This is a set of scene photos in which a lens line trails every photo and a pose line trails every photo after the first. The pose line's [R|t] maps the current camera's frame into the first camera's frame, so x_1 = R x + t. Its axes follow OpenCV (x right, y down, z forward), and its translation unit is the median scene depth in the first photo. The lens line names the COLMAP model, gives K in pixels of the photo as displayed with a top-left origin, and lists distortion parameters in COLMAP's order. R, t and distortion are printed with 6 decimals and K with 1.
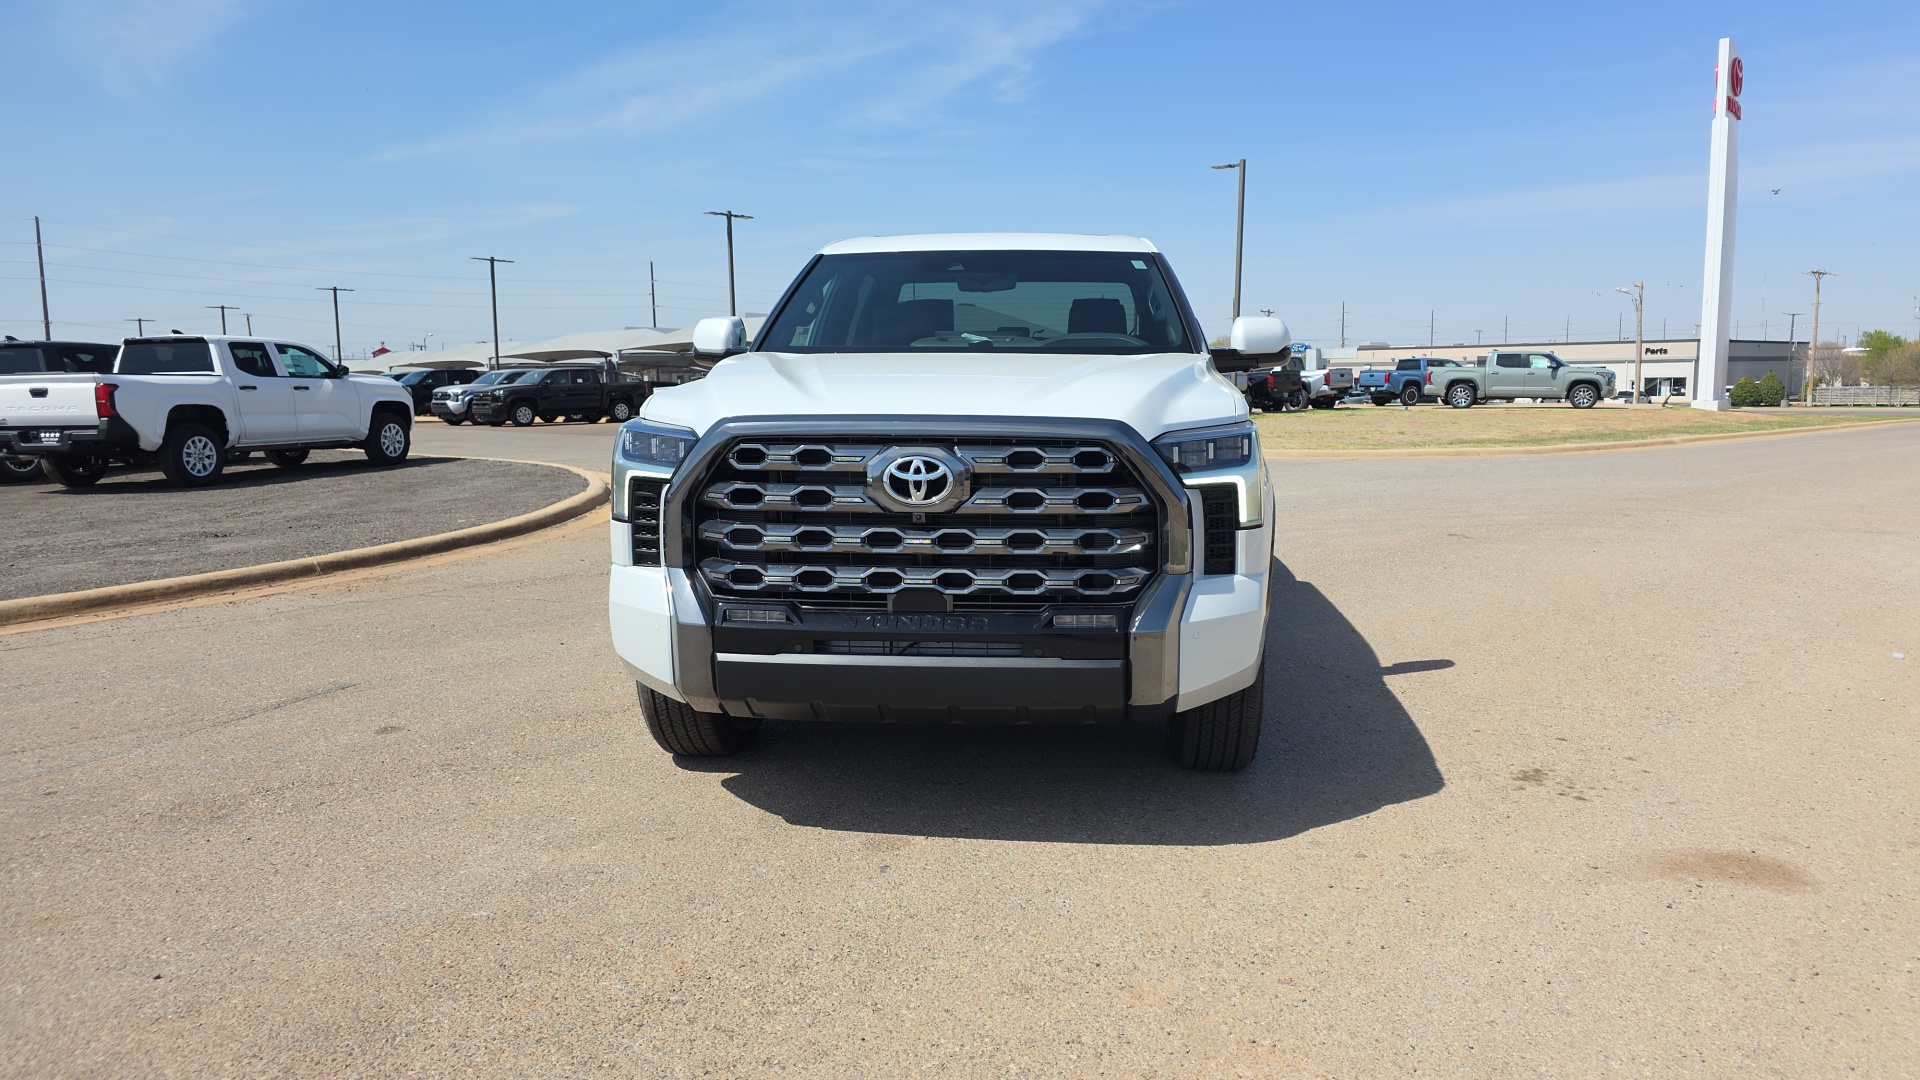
lens RADIAL K [[1333.5, 0, 1003.8], [0, 1333.5, 509.0], [0, 0, 1]] dist [0.064335, -0.074852]
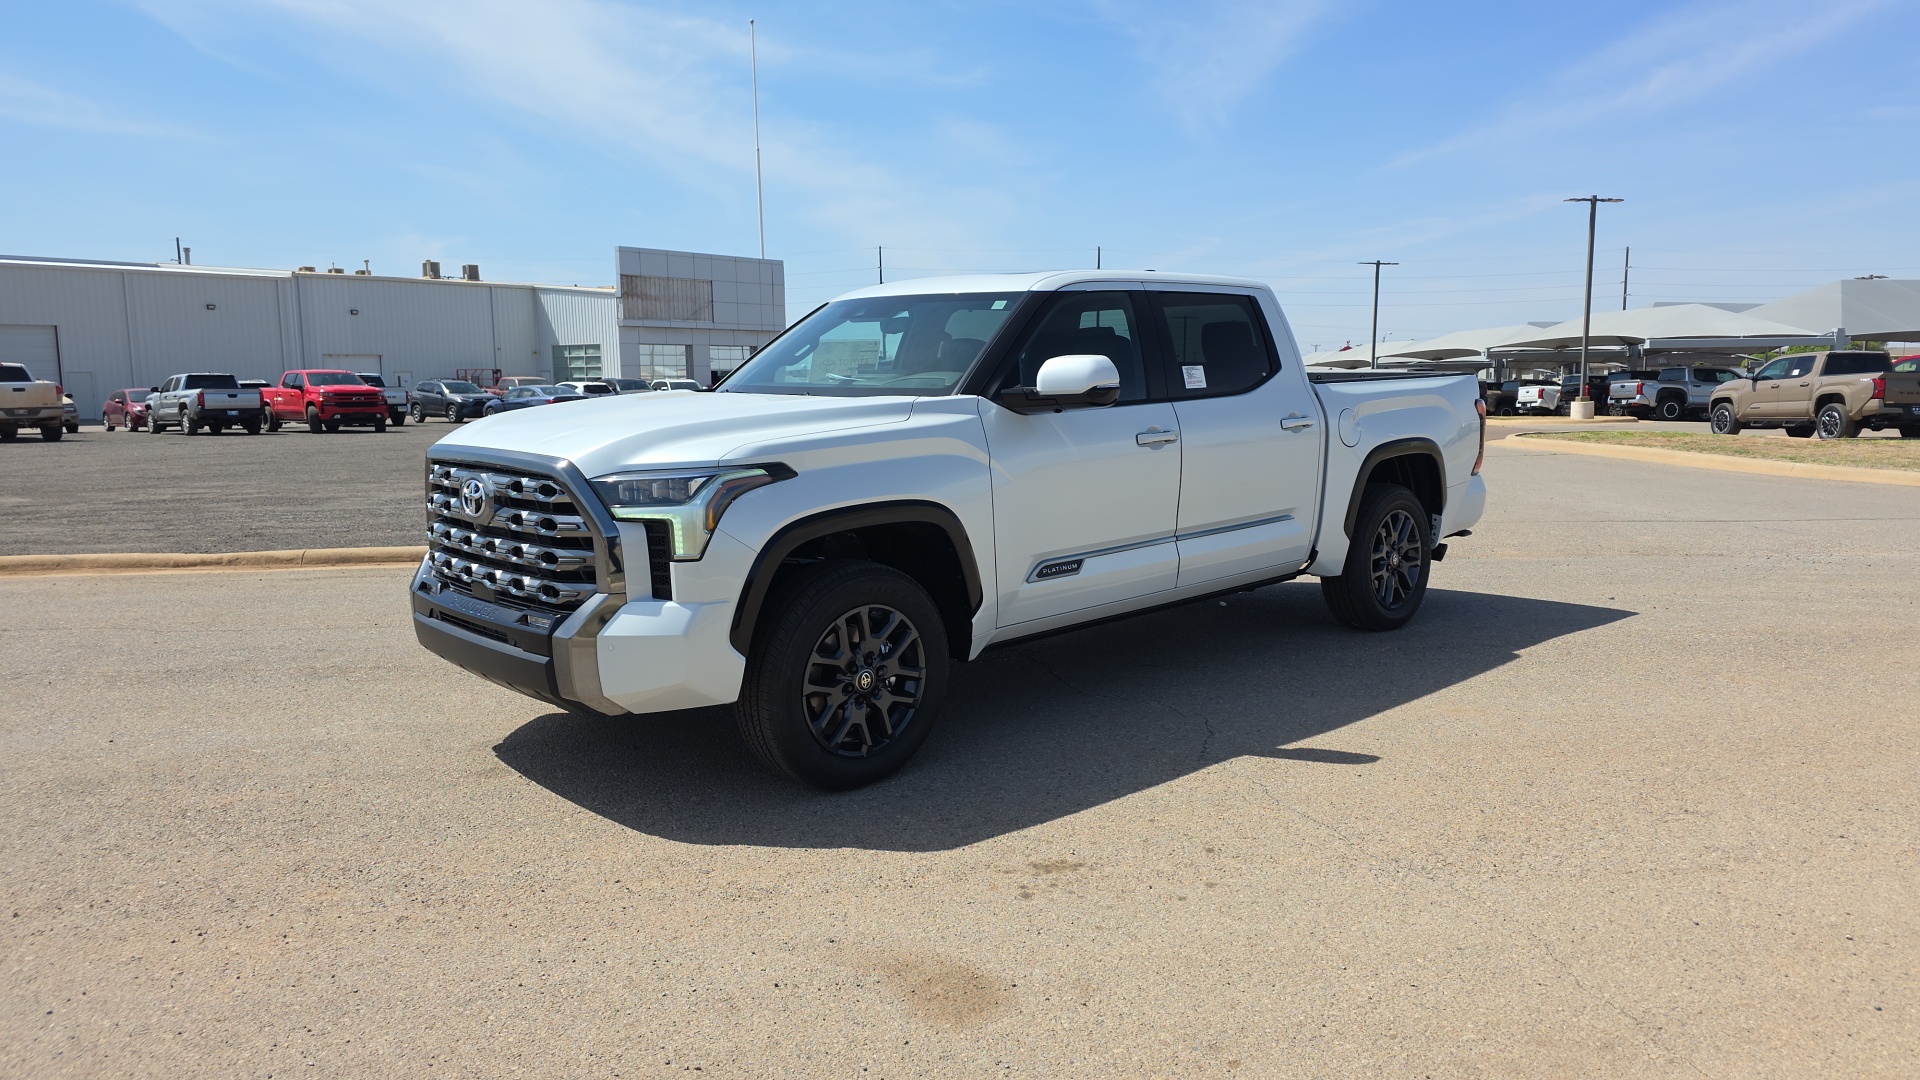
lens RADIAL K [[1310.4, 0, 954.6], [0, 1310.4, 540.2], [0, 0, 1]] dist [0.059800, -0.070773]
pose [[0.727833, 0.085313, -0.680427, 0.975998], [-0.065305, 0.996345, 0.055068, -0.069581], [0.682638, 0.004355, 0.730744, 0.318316]]
